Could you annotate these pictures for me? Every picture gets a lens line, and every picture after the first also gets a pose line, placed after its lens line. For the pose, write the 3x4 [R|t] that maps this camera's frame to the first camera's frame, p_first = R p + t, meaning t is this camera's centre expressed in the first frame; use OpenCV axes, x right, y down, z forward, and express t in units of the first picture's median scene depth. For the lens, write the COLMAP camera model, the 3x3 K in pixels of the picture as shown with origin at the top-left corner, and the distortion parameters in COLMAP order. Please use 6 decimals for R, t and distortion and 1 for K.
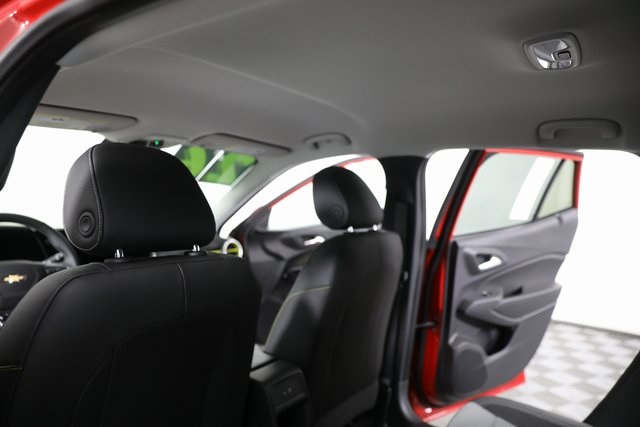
lens RADIAL K [[433.5, 0, 318.0], [0, 433.5, 213.8], [0, 0, 1]] dist [-0.107481, 0.070403]
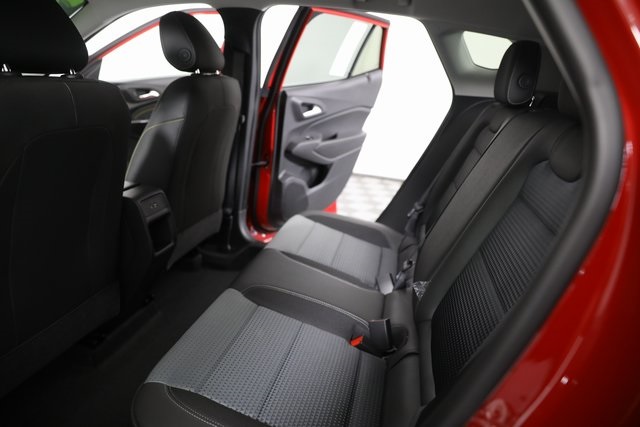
lens RADIAL K [[433.5, 0, 318.8], [0, 433.5, 218.3], [0, 0, 1]] dist [-0.107481, 0.070403]
pose [[0.921133, -0.080780, 0.380774, -0.068354], [-0.038118, 0.954808, 0.294769, 0.049004], [-0.387378, -0.286036, 0.876426, -0.161218]]
